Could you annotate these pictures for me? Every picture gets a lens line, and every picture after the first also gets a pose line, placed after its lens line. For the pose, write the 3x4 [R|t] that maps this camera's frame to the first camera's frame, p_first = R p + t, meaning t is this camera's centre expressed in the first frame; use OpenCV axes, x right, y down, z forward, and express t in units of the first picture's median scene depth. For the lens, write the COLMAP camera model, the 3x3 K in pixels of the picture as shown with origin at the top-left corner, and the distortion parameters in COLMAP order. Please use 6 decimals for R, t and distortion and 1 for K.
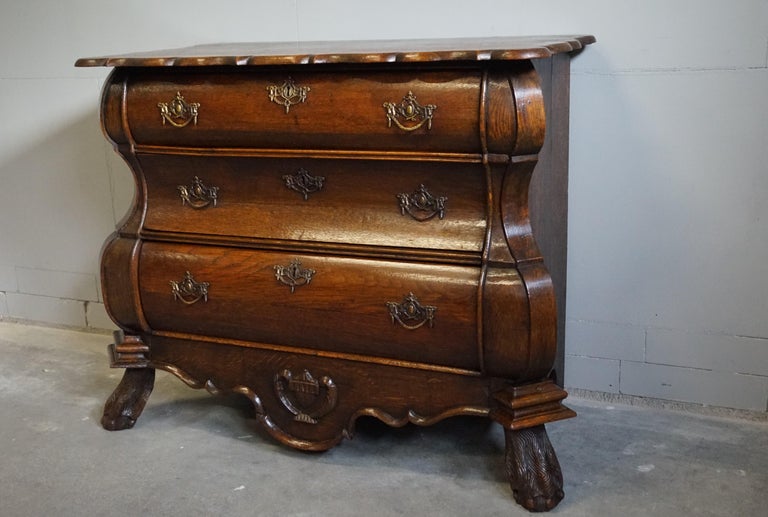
lens RADIAL K [[862.1, 0, 384.0], [0, 862.1, 258.5], [0, 0, 1]] dist [0.006010, 0.009822]
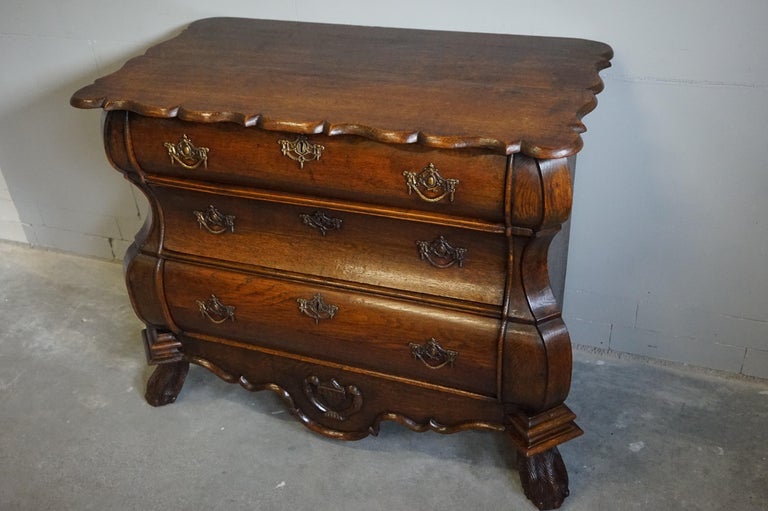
lens RADIAL K [[729.1, 0, 392.5], [0, 729.1, 240.7], [0, 0, 1]] dist [0.009674, -0.007571]
pose [[0.998398, -0.044544, 0.034898, -0.040817], [0.031959, 0.952816, 0.301861, -0.323067], [-0.046698, -0.300262, 0.952713, 0.180372]]
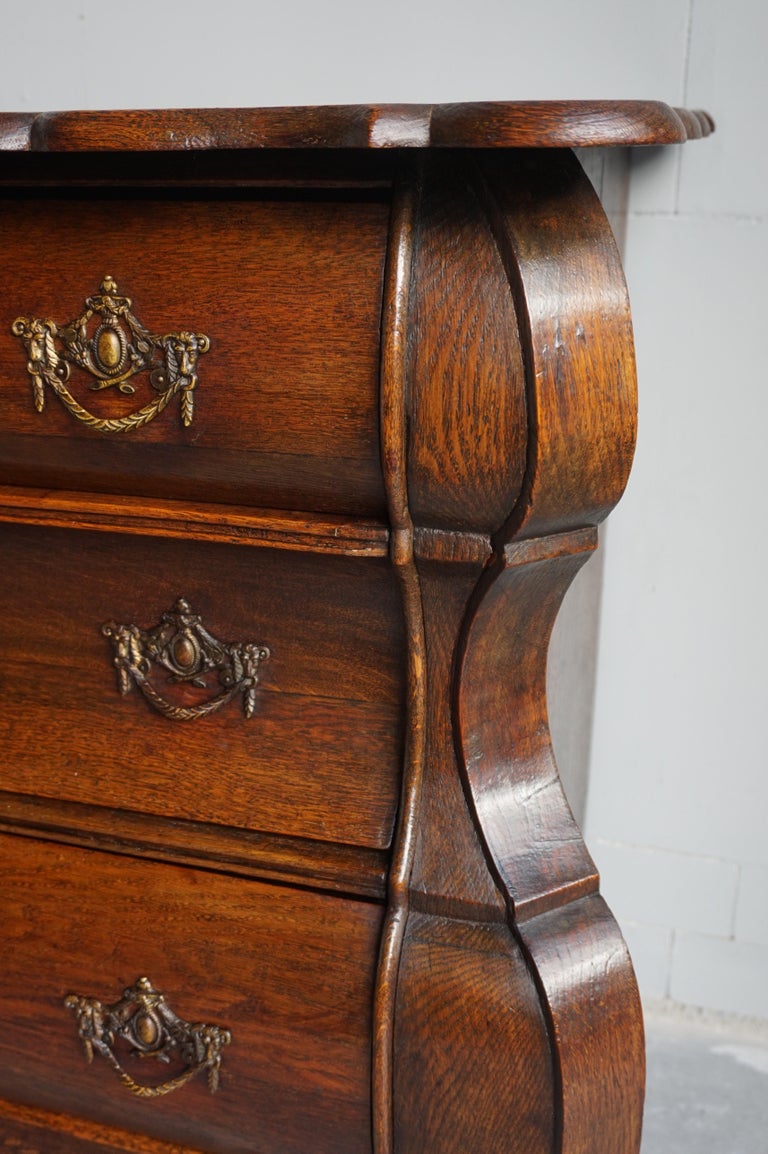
lens RADIAL K [[1095.5, 0, 381.3], [0, 1095.5, 563.0], [0, 0, 1]] dist [0.009674, -0.007571]
pose [[0.993002, -0.009065, 0.117748, 0.064074], [-0.000676, 0.996597, 0.082427, -0.122836], [-0.118094, -0.081929, 0.989617, 0.597072]]
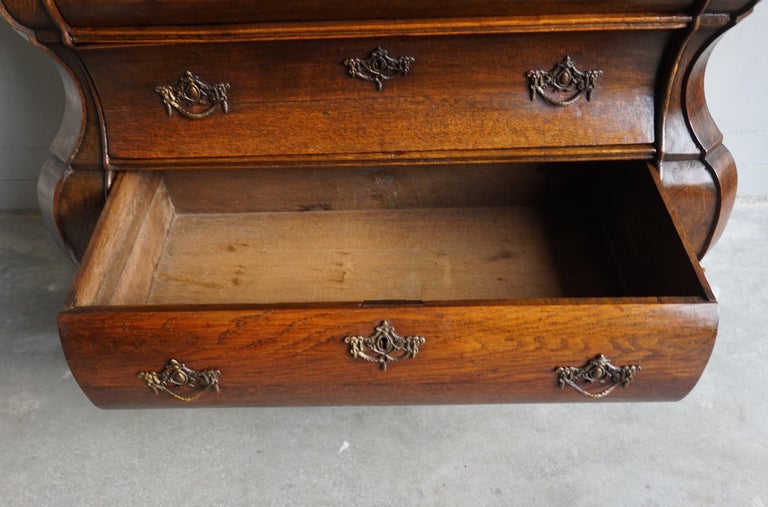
lens RADIAL K [[612.0, 0, 342.1], [0, 612.0, 254.8], [0, 0, 1]] dist [0.008241, -0.003284]
pose [[0.919411, -0.257353, 0.297412, -0.299241], [0.096865, 0.881074, 0.462954, -0.183059], [-0.381184, -0.396836, 0.834997, 0.562090]]
